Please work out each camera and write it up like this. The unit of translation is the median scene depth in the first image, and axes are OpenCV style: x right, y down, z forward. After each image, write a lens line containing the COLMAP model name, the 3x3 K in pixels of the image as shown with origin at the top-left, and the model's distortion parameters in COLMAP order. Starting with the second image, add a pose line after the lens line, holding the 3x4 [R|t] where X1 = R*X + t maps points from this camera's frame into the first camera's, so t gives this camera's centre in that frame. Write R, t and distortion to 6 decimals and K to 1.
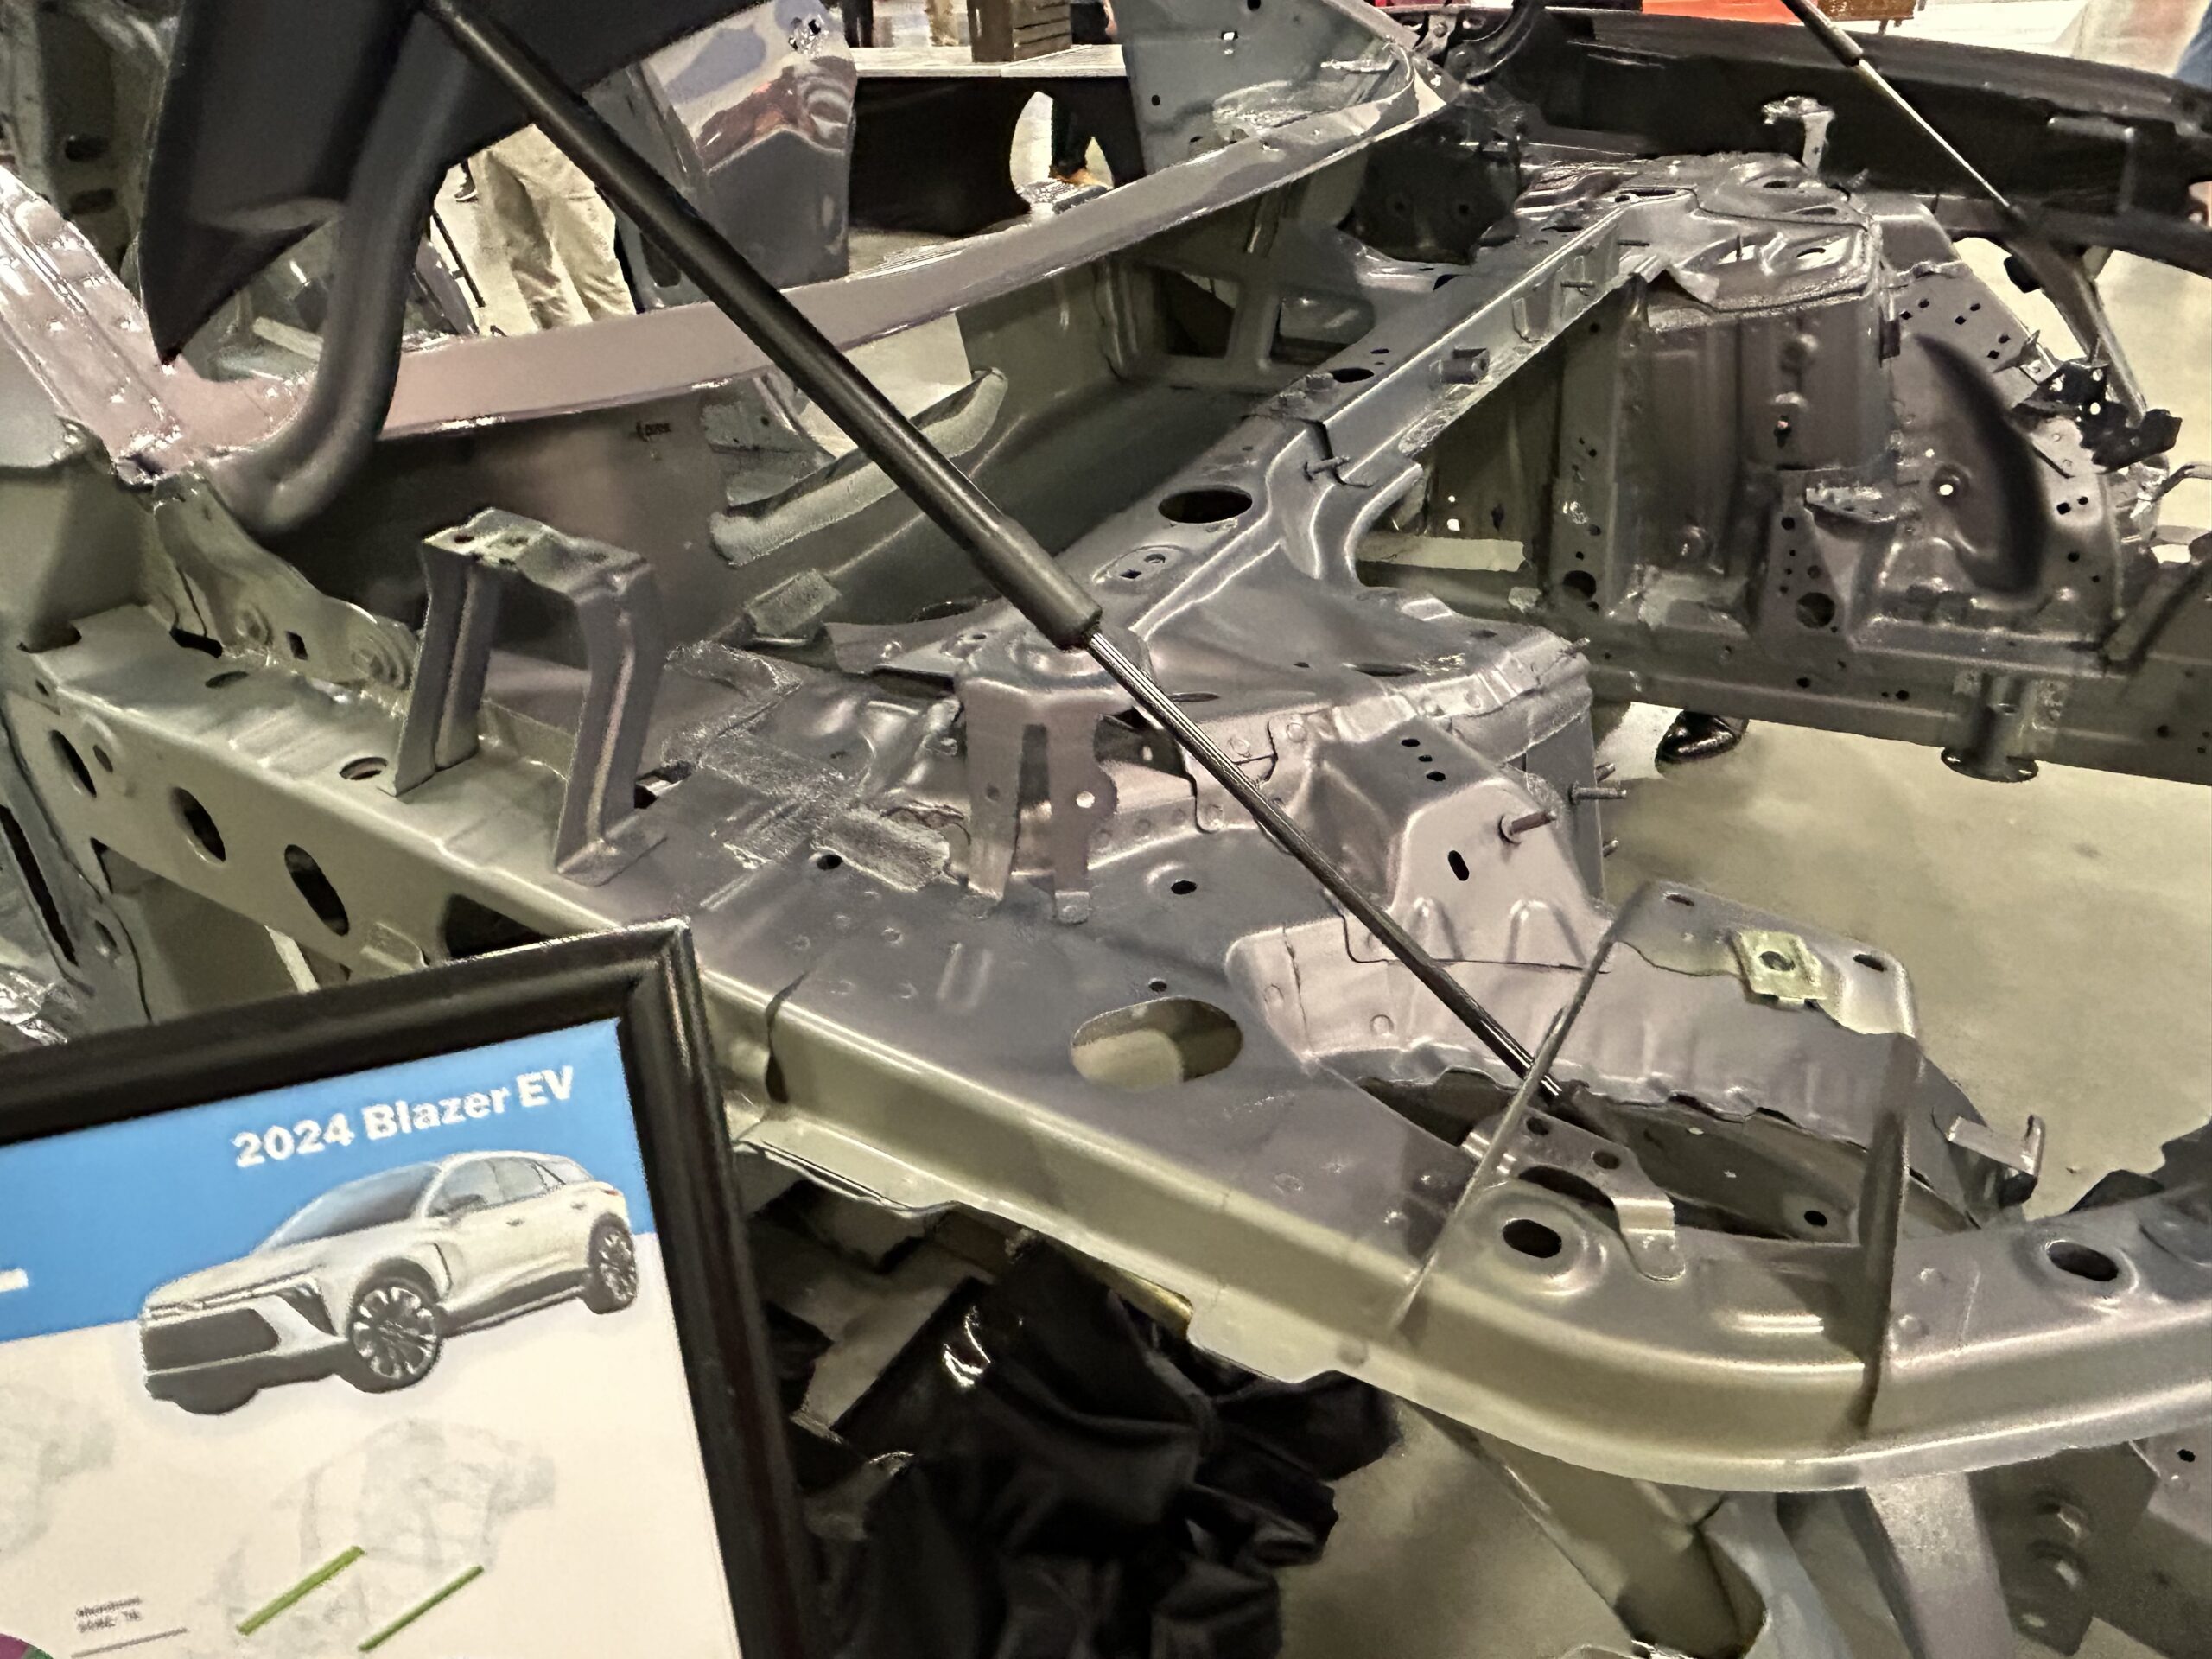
lens RADIAL K [[1489.8, 0, 1106.0], [0, 1489.8, 829.5], [0, 0, 1]] dist [0.004028, 0.000847]
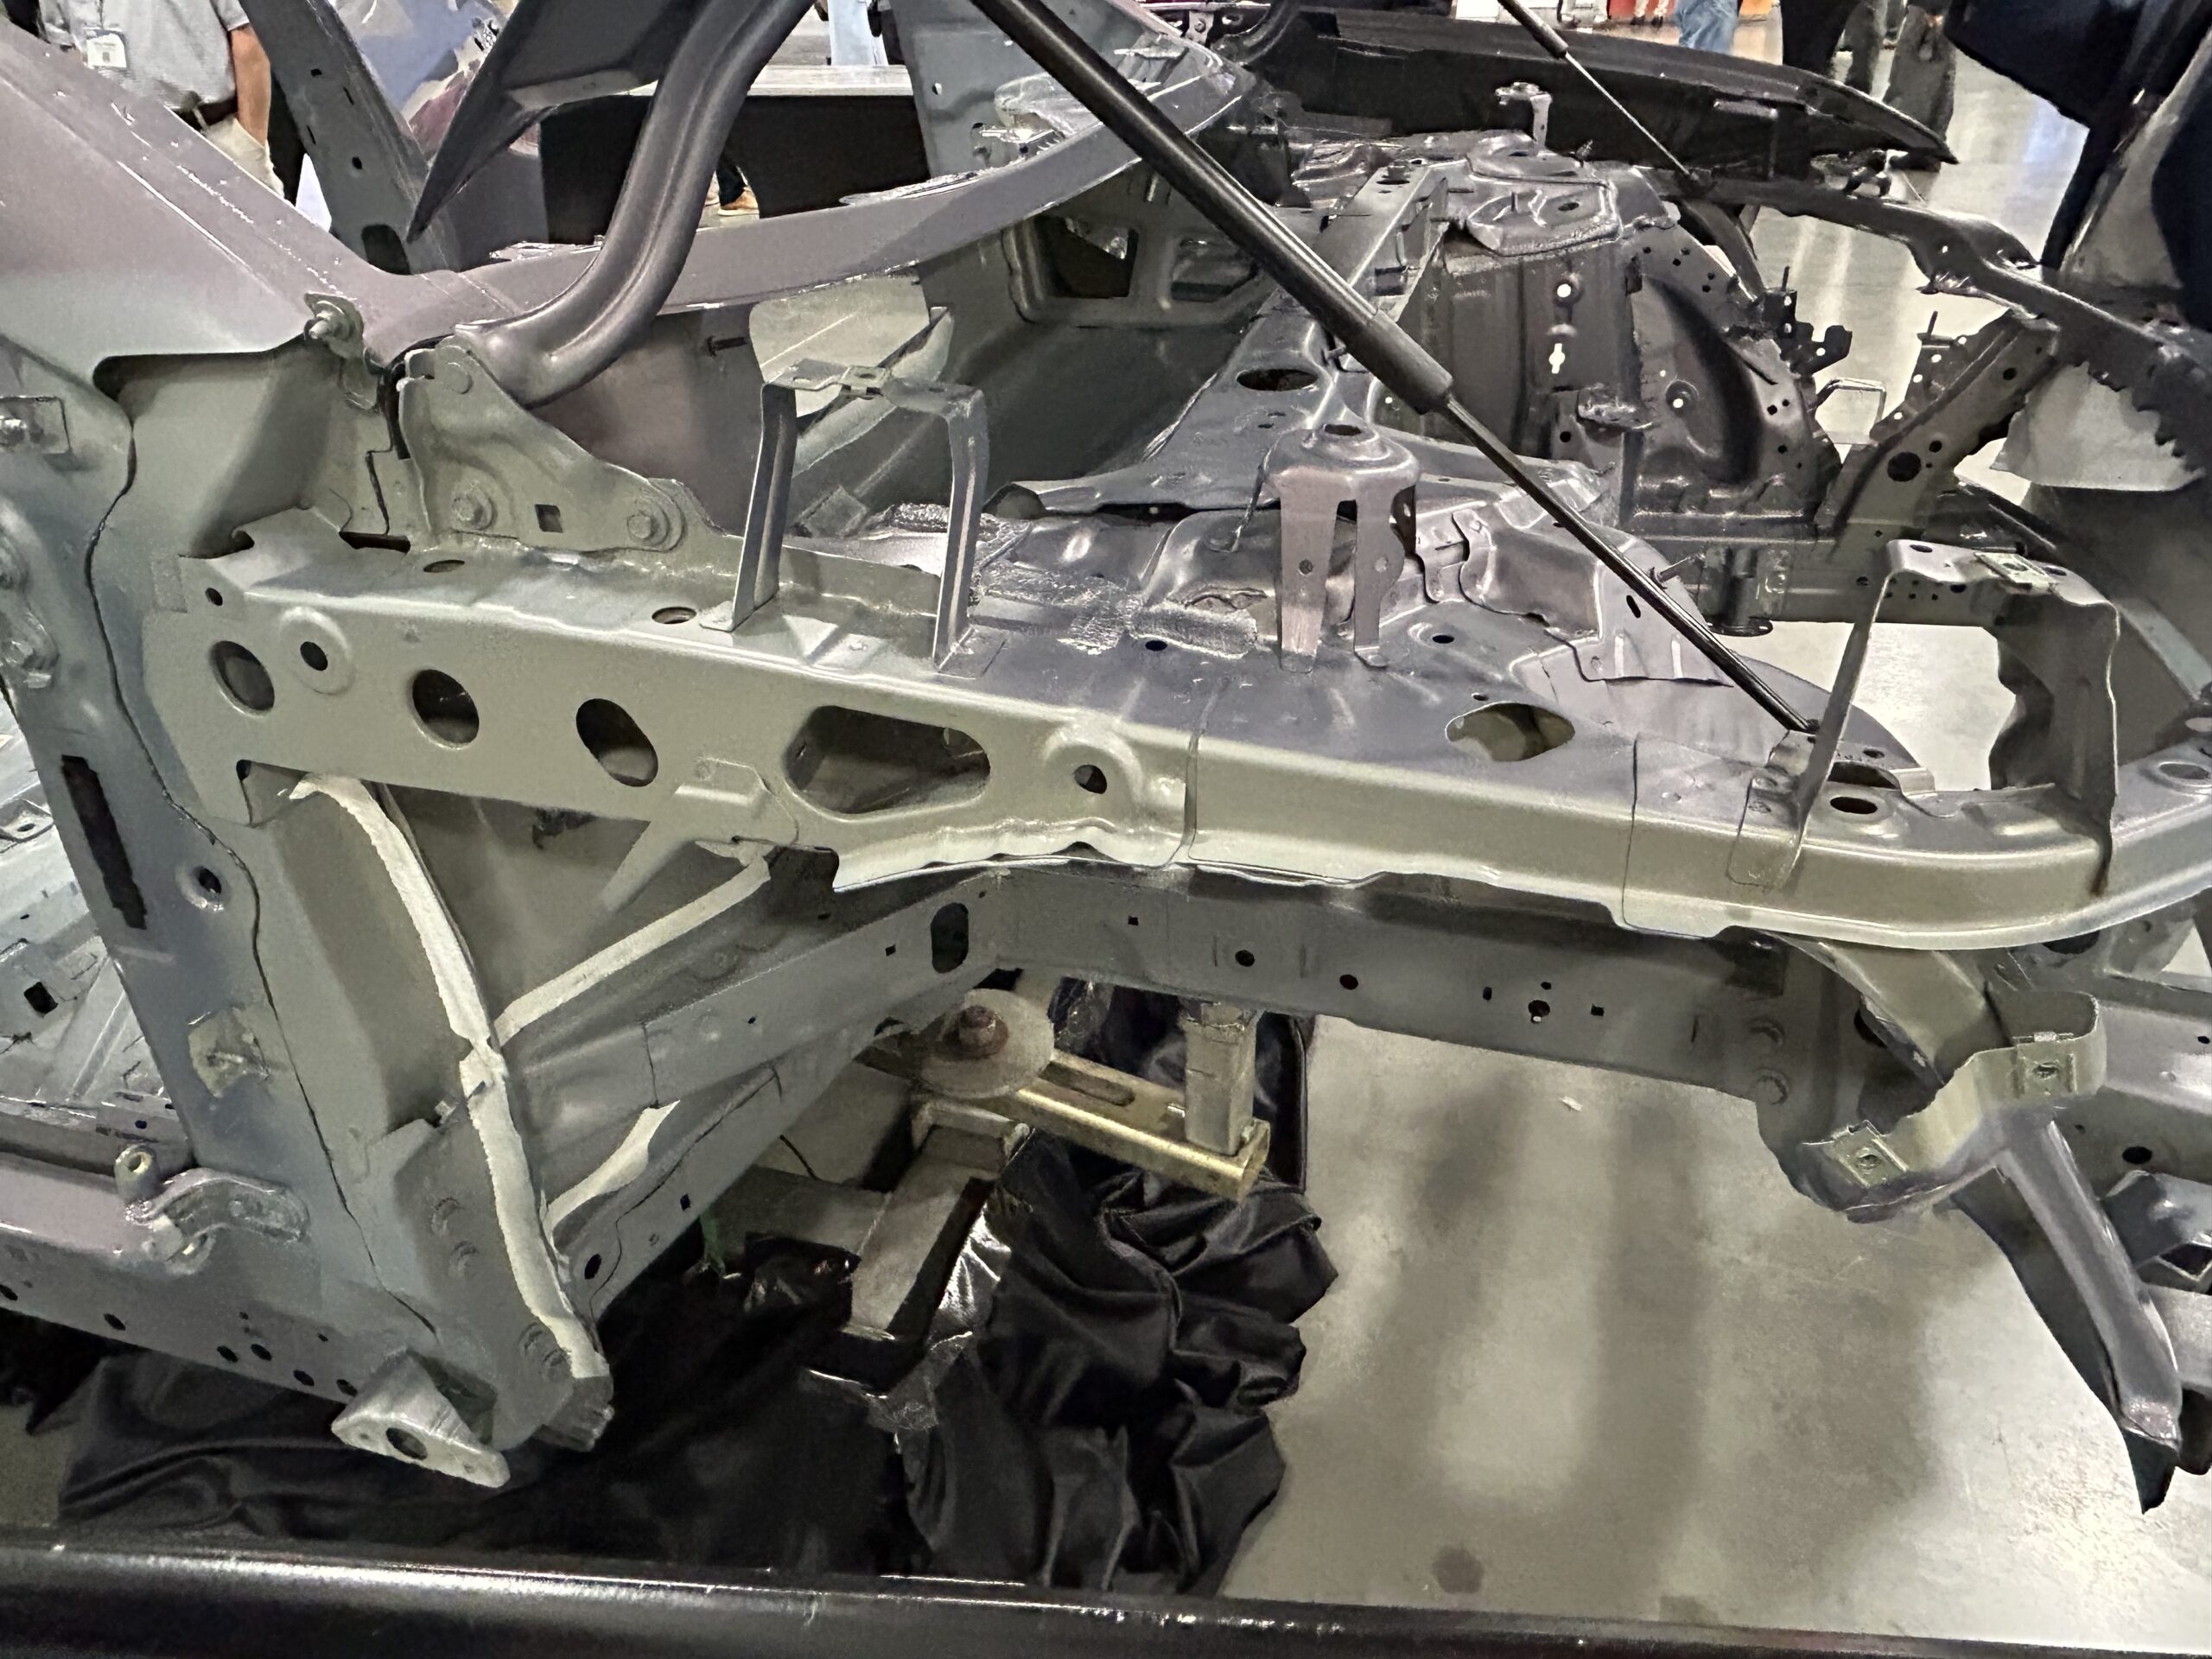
lens RADIAL K [[1489.8, 0, 1106.0], [0, 1489.8, 829.5], [0, 0, 1]] dist [0.004028, 0.000847]
pose [[0.961969, -0.110408, 0.249851, -0.233503], [0.115992, 0.993220, -0.007691, 0.074646], [-0.247308, 0.036379, 0.968254, -0.047992]]
